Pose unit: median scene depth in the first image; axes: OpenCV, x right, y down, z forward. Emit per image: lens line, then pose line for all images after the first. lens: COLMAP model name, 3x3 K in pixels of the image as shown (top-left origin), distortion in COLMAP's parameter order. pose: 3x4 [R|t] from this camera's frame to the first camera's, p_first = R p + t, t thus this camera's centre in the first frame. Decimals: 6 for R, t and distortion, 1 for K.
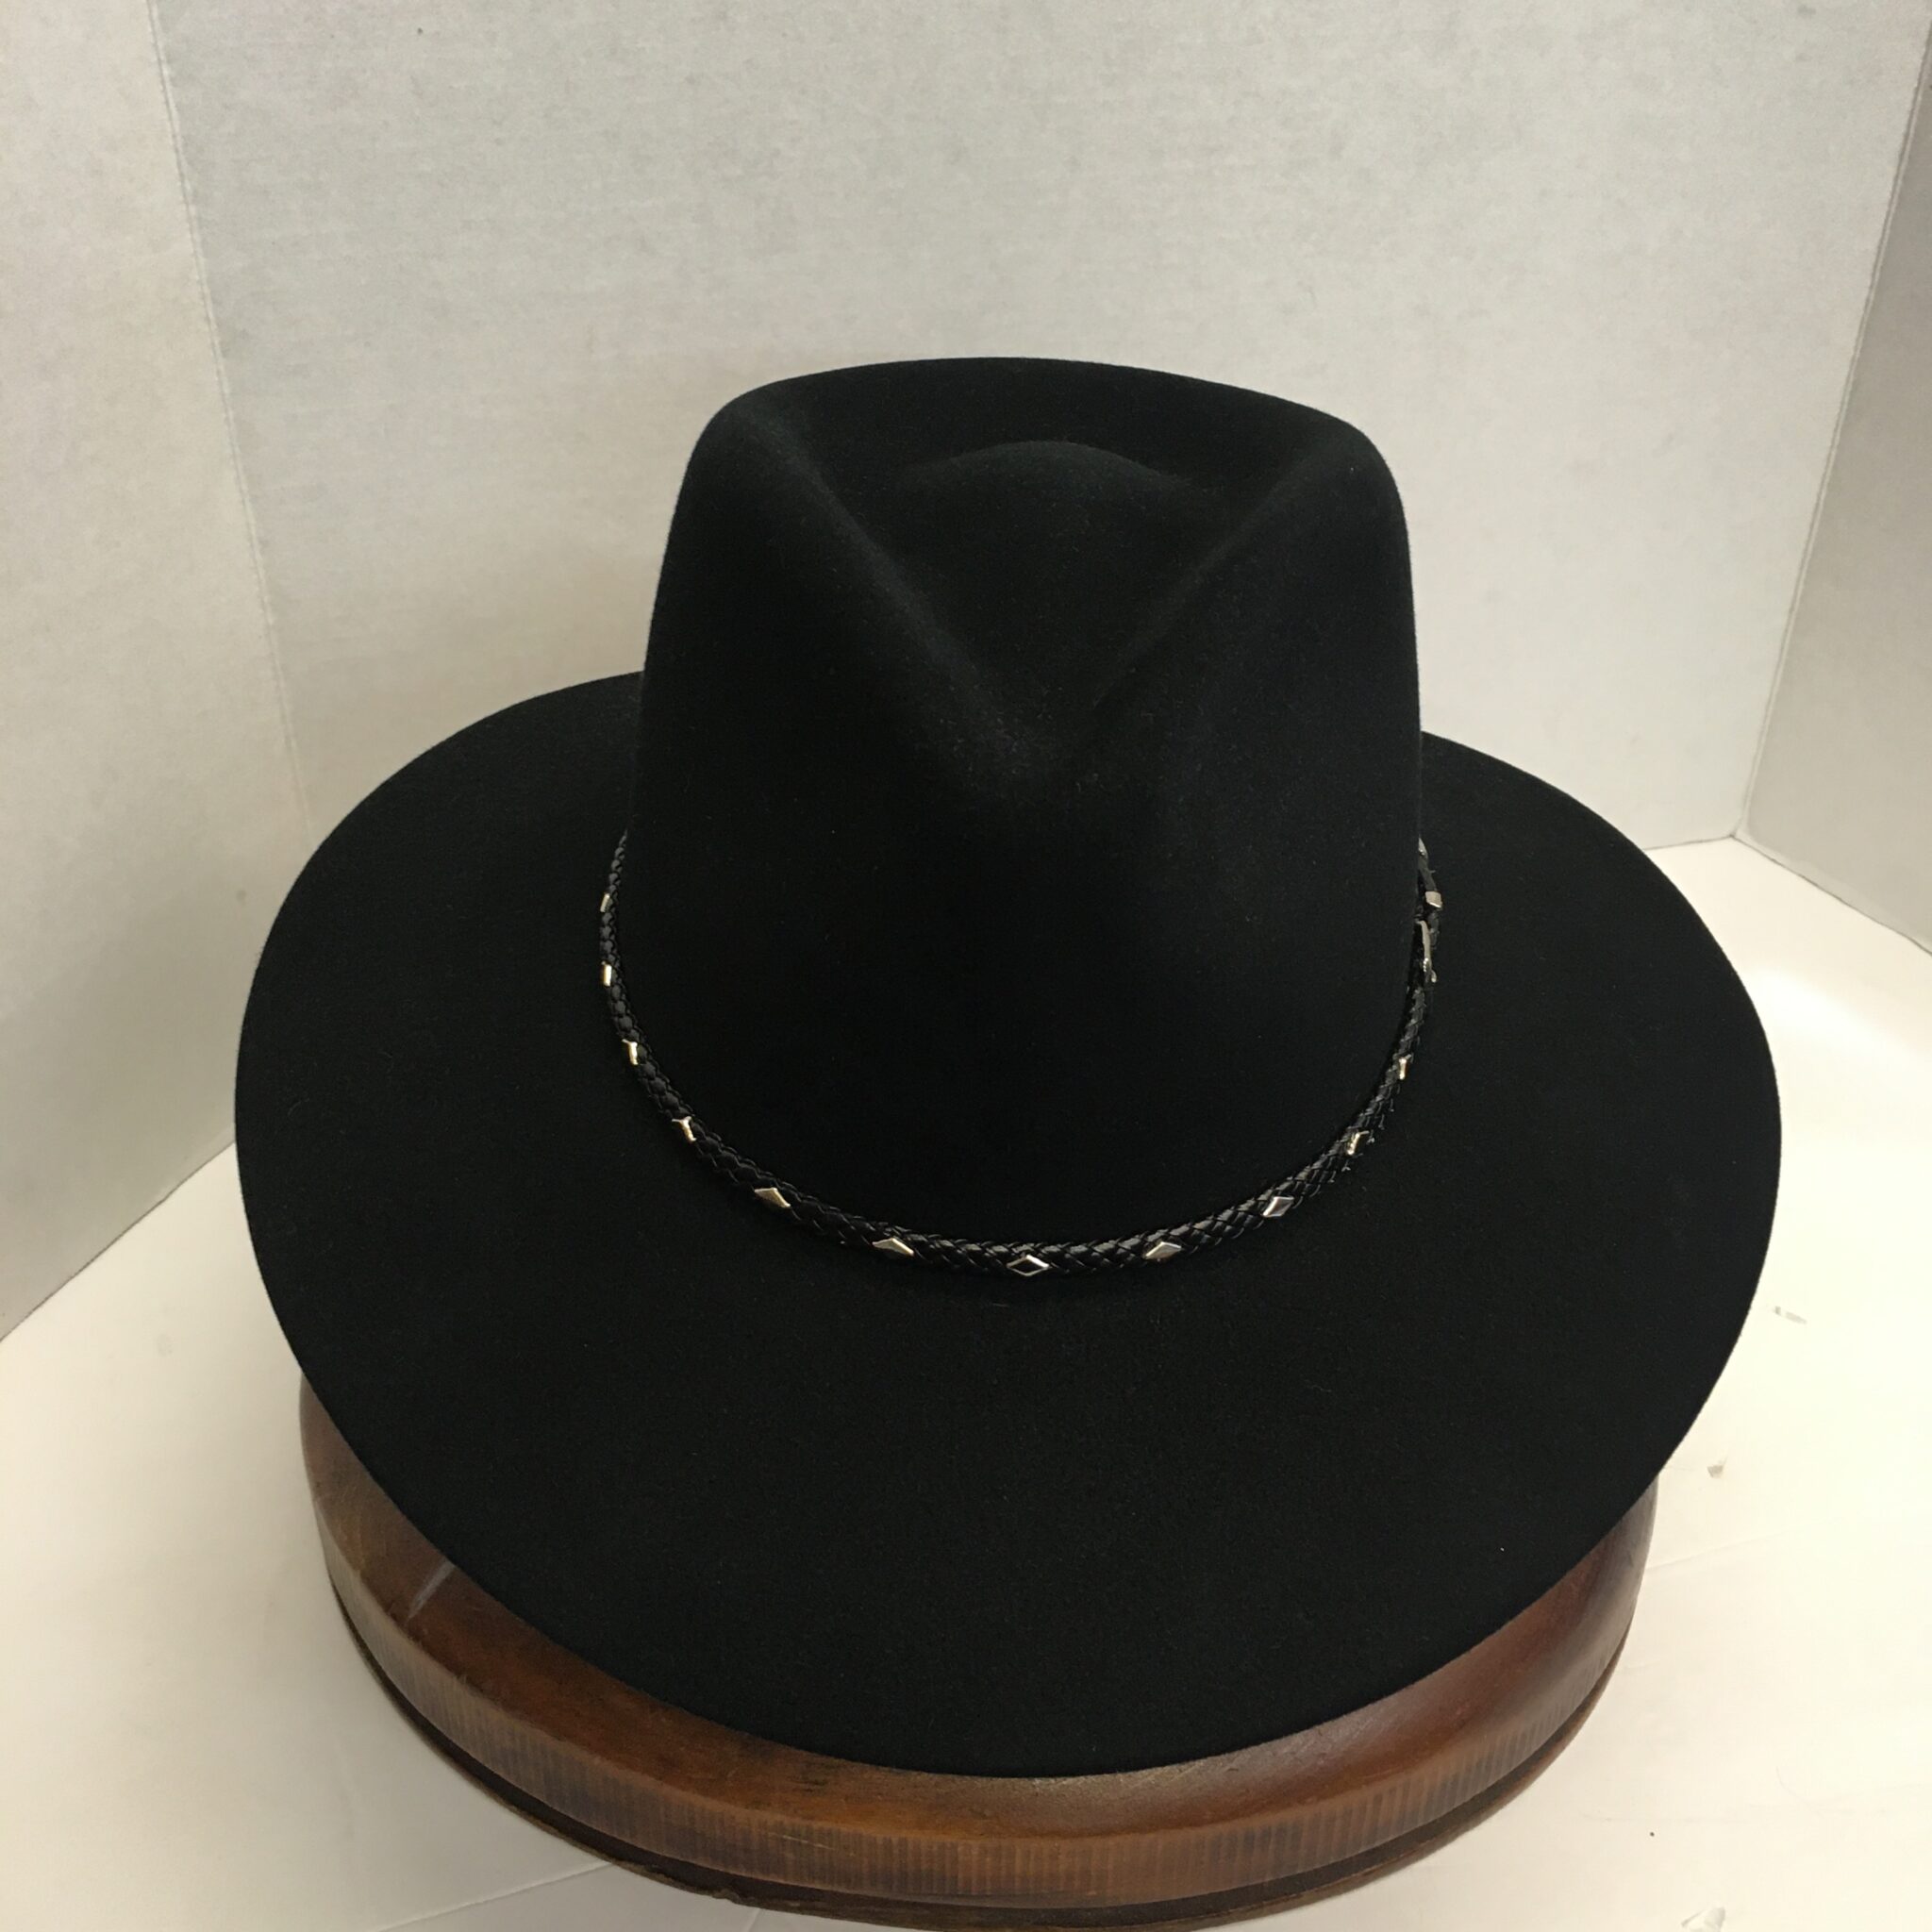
lens RADIAL K [[2380.6, 0, 959.0], [0, 2380.6, 1024.3], [0, 0, 1]] dist [0.034890, 0.000000]
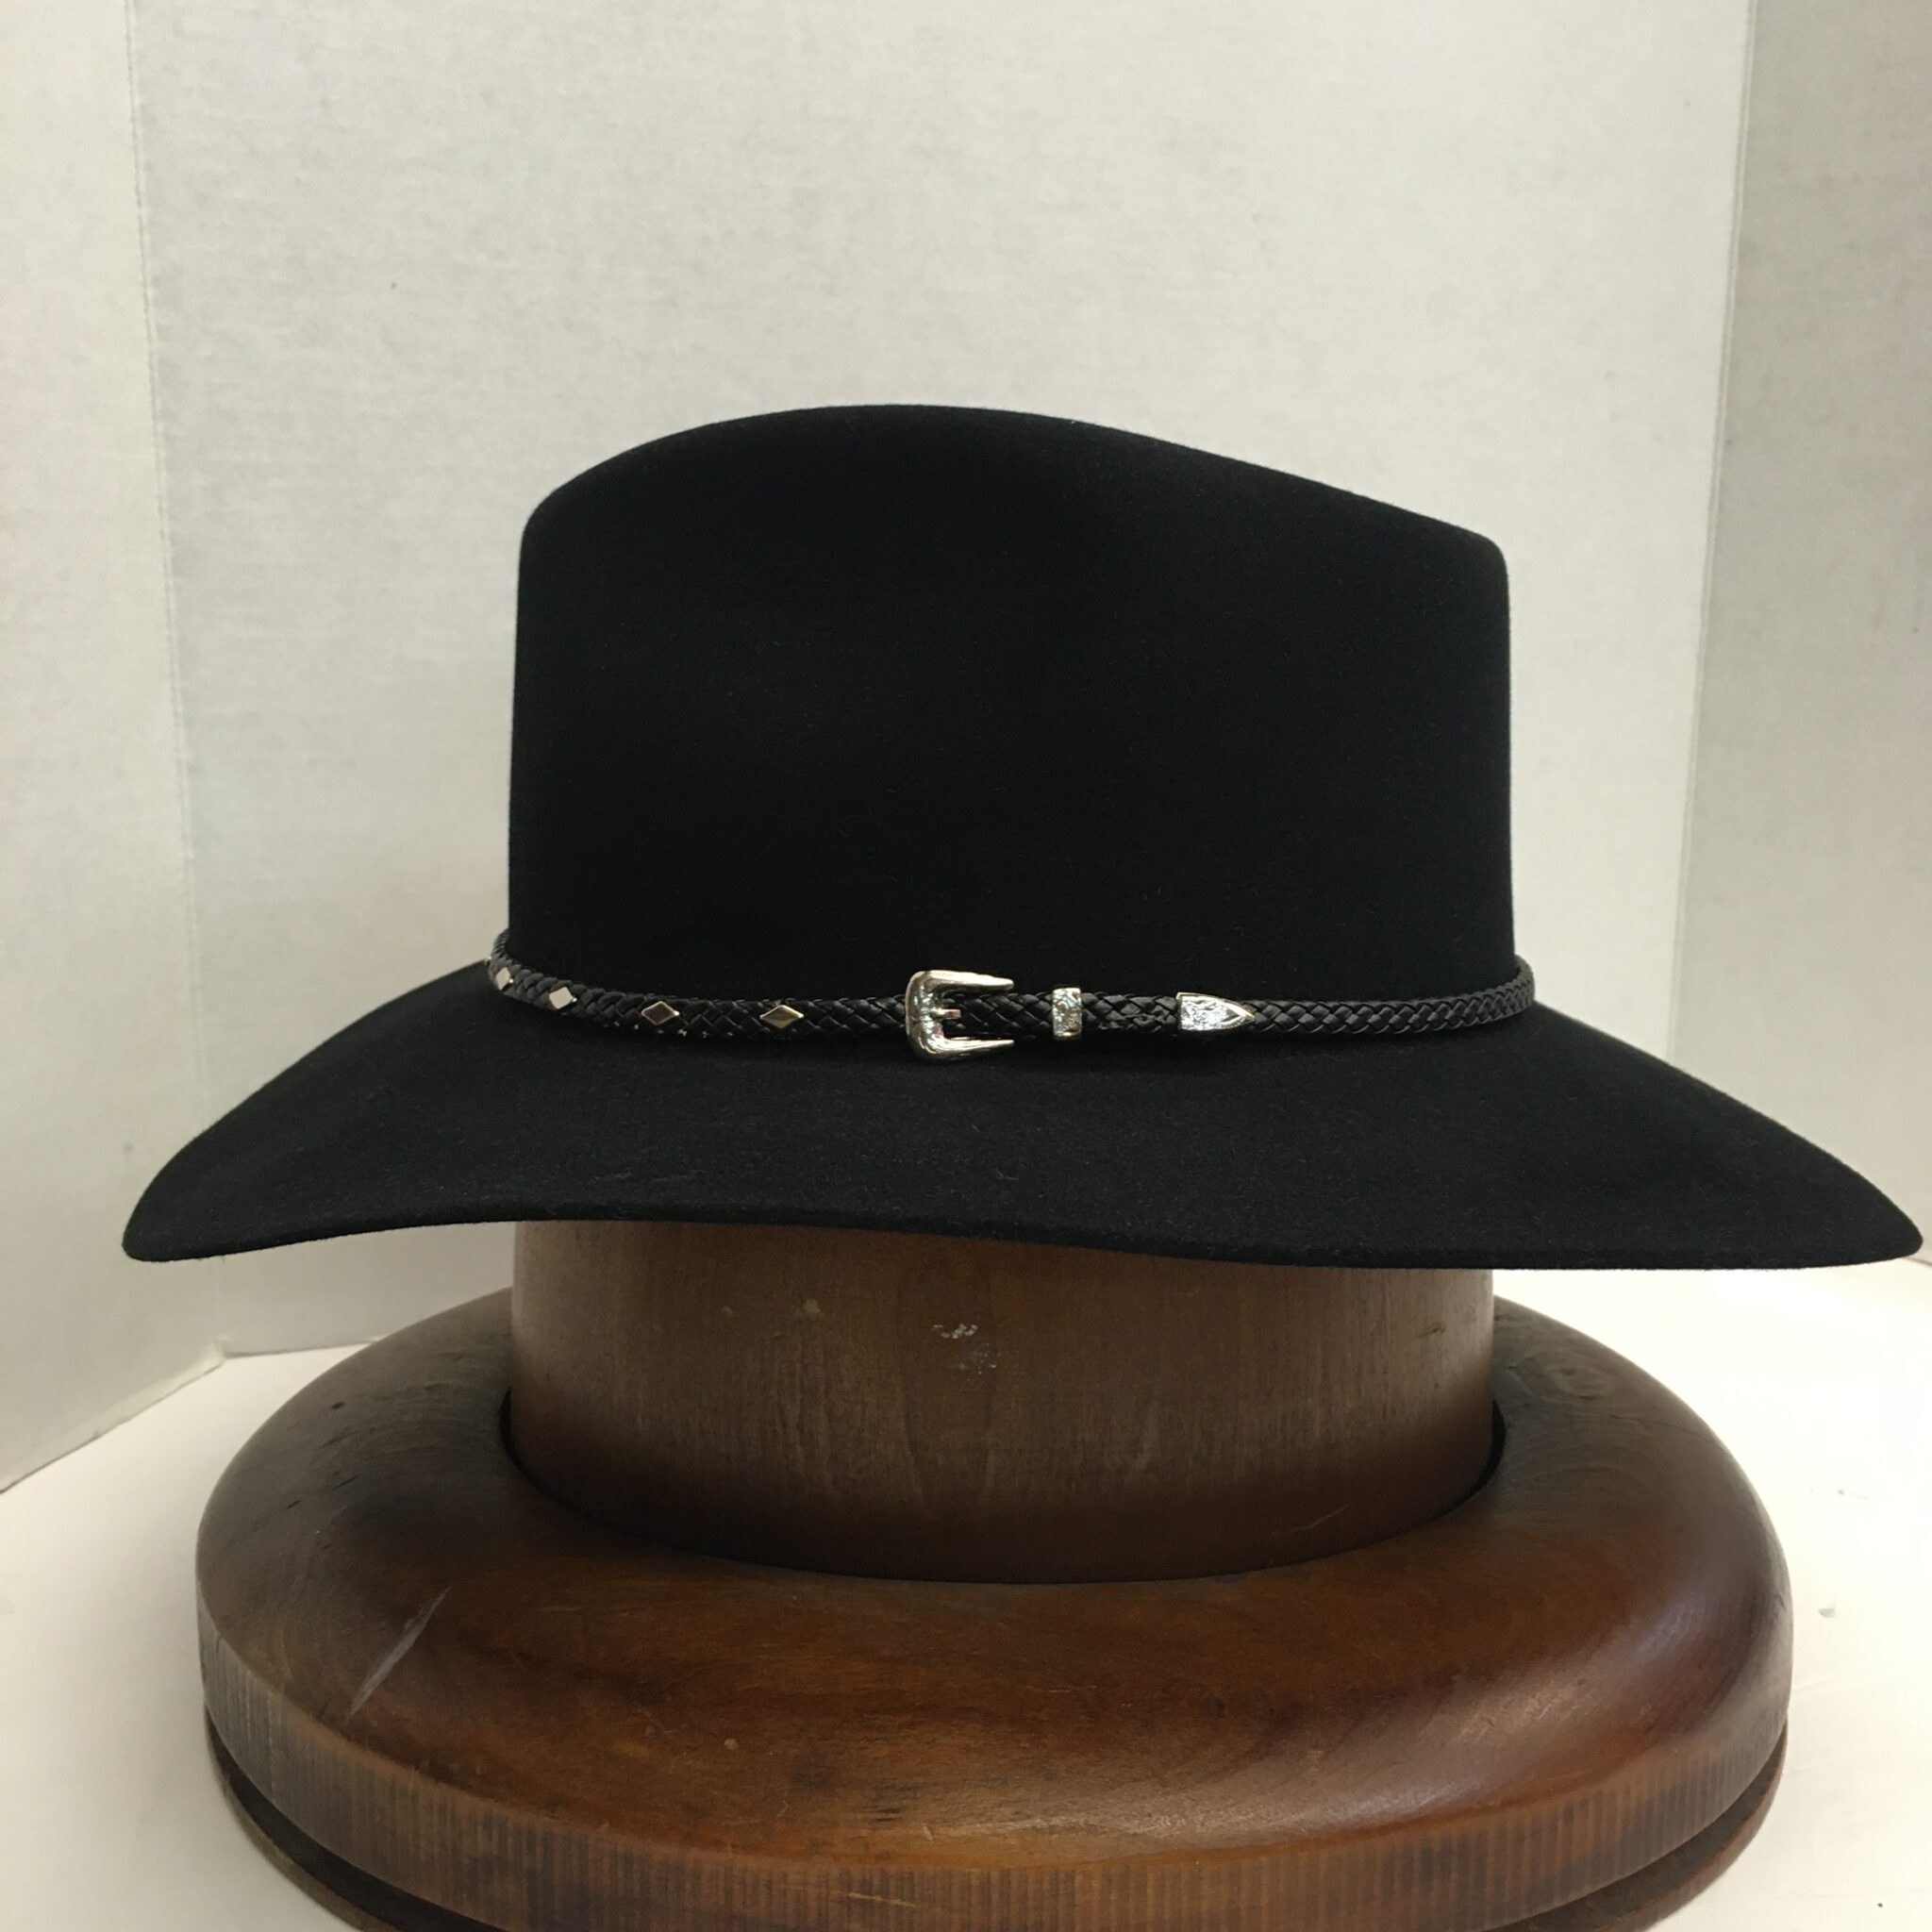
lens RADIAL K [[2380.6, 0, 982.9], [0, 2380.6, 953.8], [0, 0, 1]] dist [0.034890, 0.000000]
pose [[0.993134, -0.022332, 0.114827, -0.092095], [0.067331, 0.911833, -0.405003, 0.308208], [-0.095658, 0.409954, 0.907076, 0.127164]]
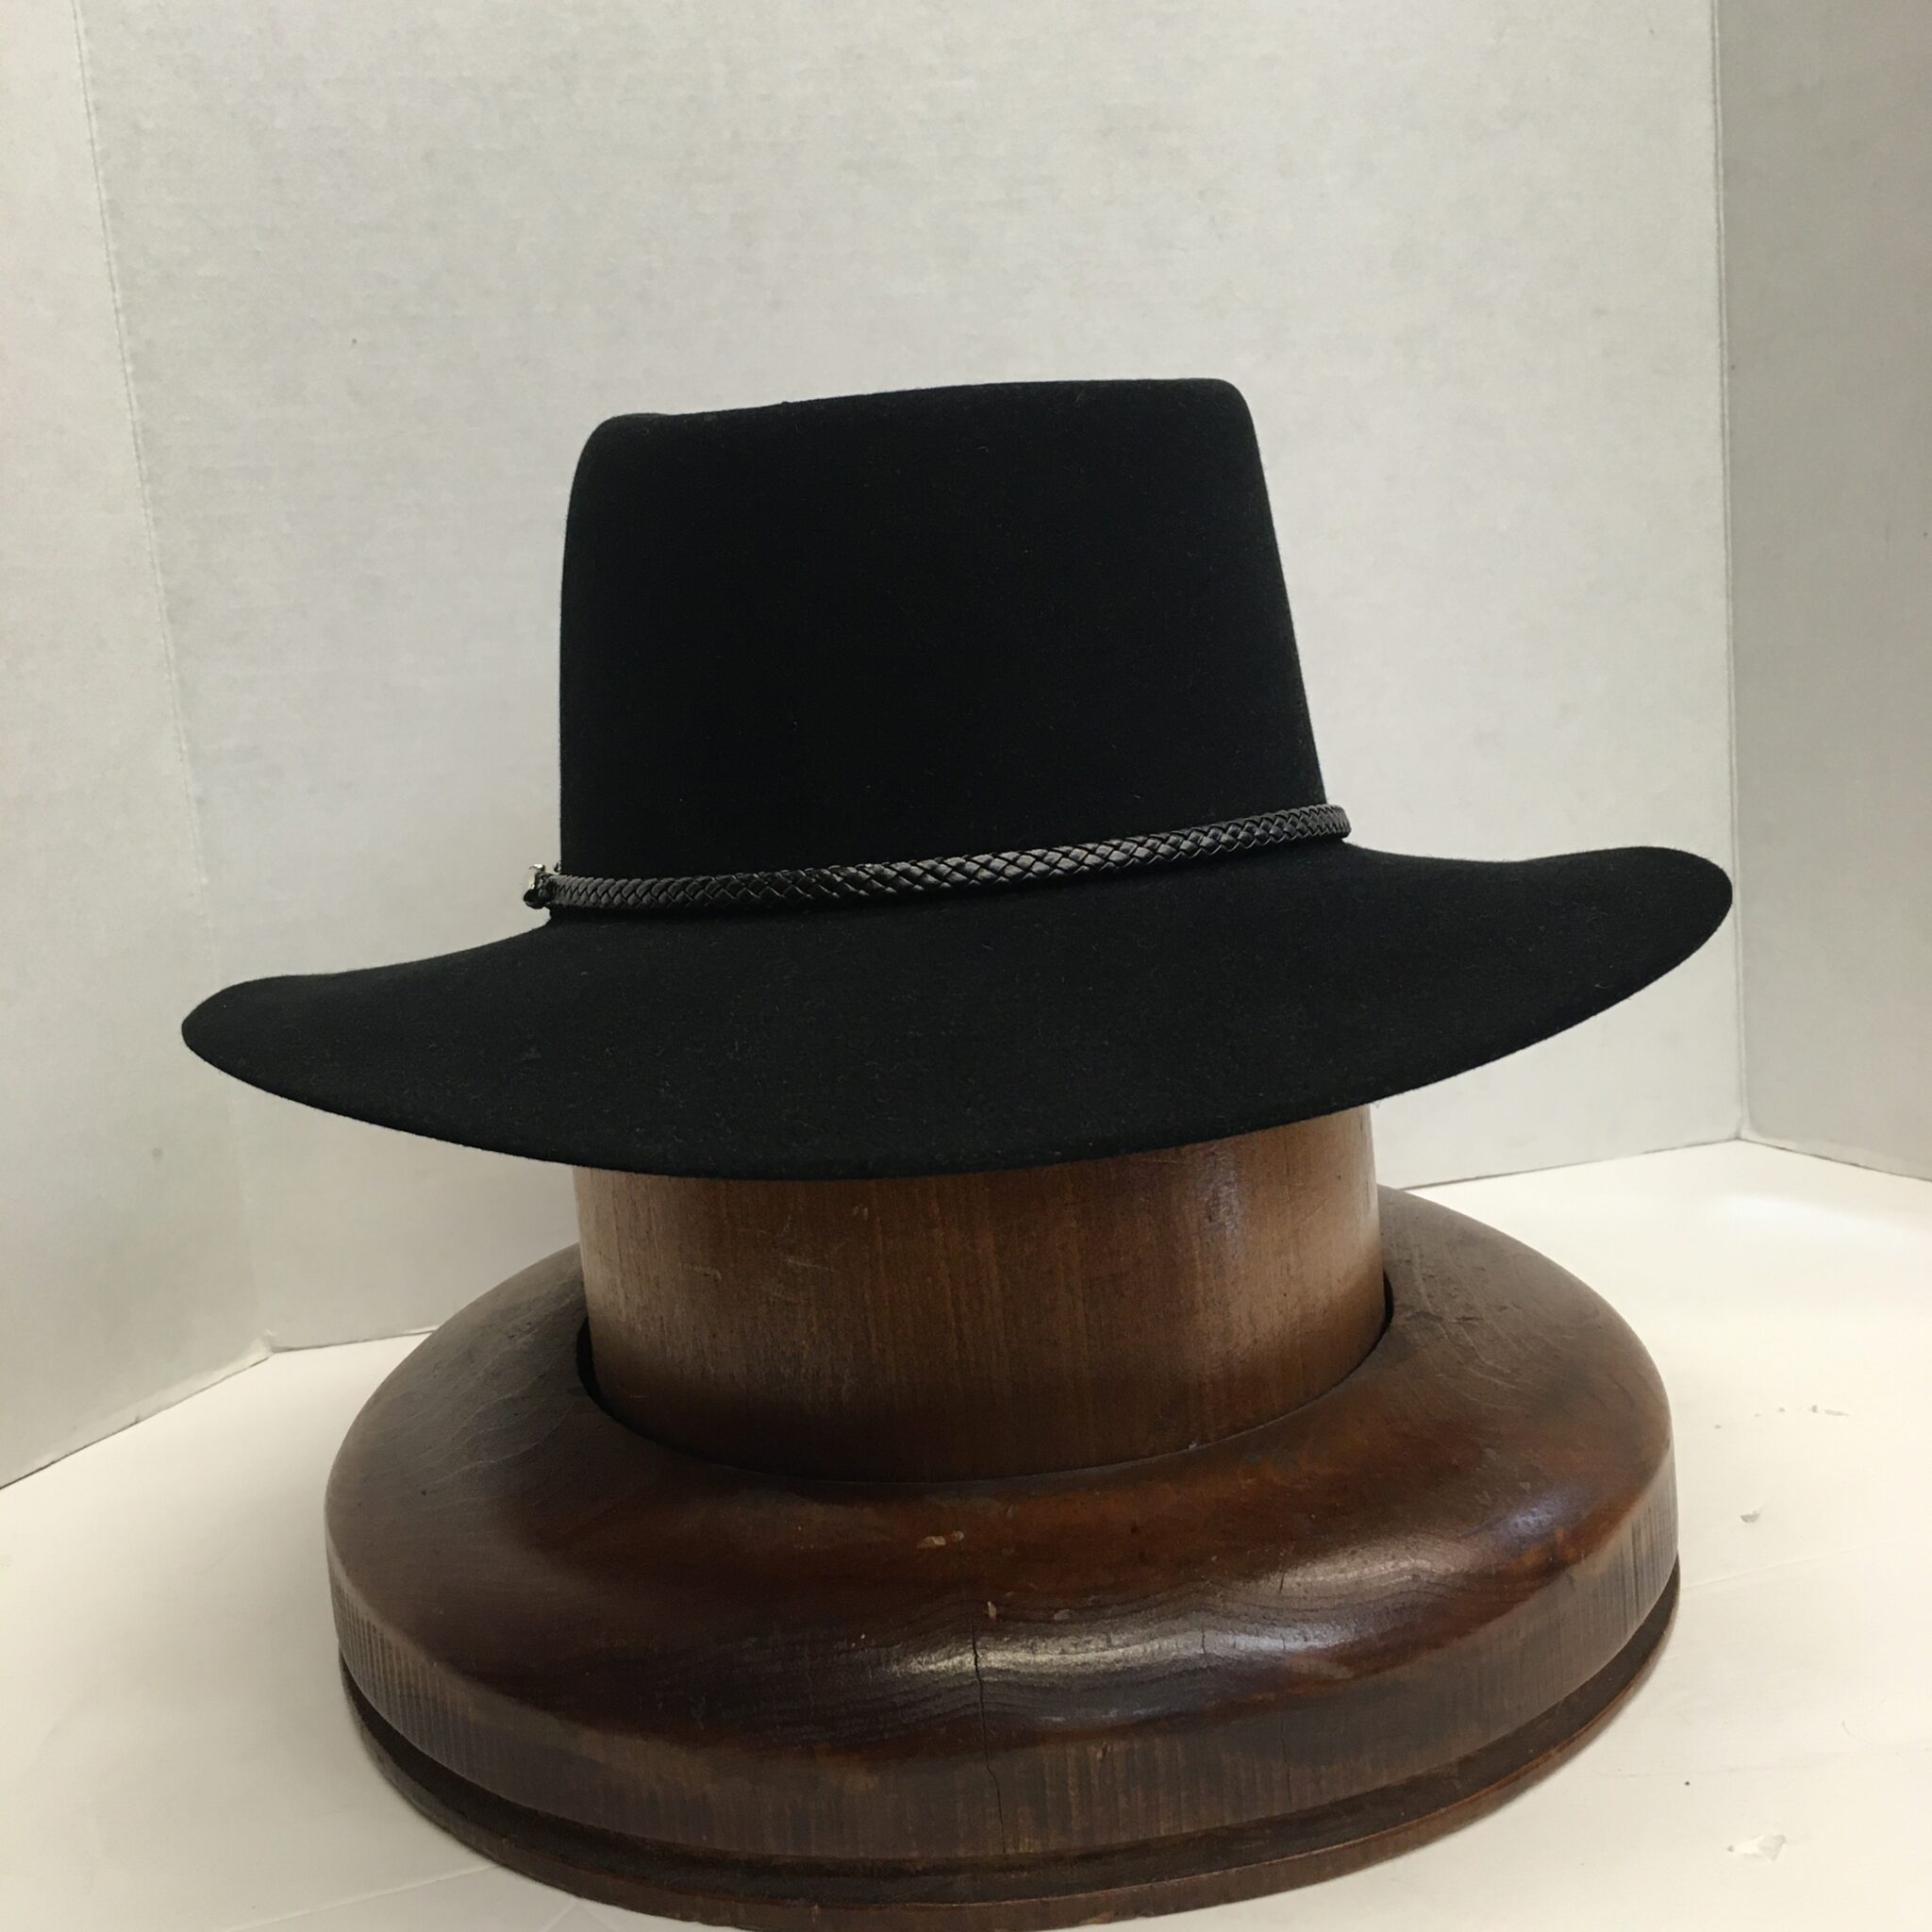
lens RADIAL K [[2380.6, 0, 965.9], [0, 2380.6, 949.3], [0, 0, 1]] dist [0.034890, 0.000000]
pose [[0.995107, -0.085934, -0.048762, 0.099375], [0.054497, 0.889026, -0.454602, 0.385595], [0.082416, 0.449720, 0.889359, 0.130566]]
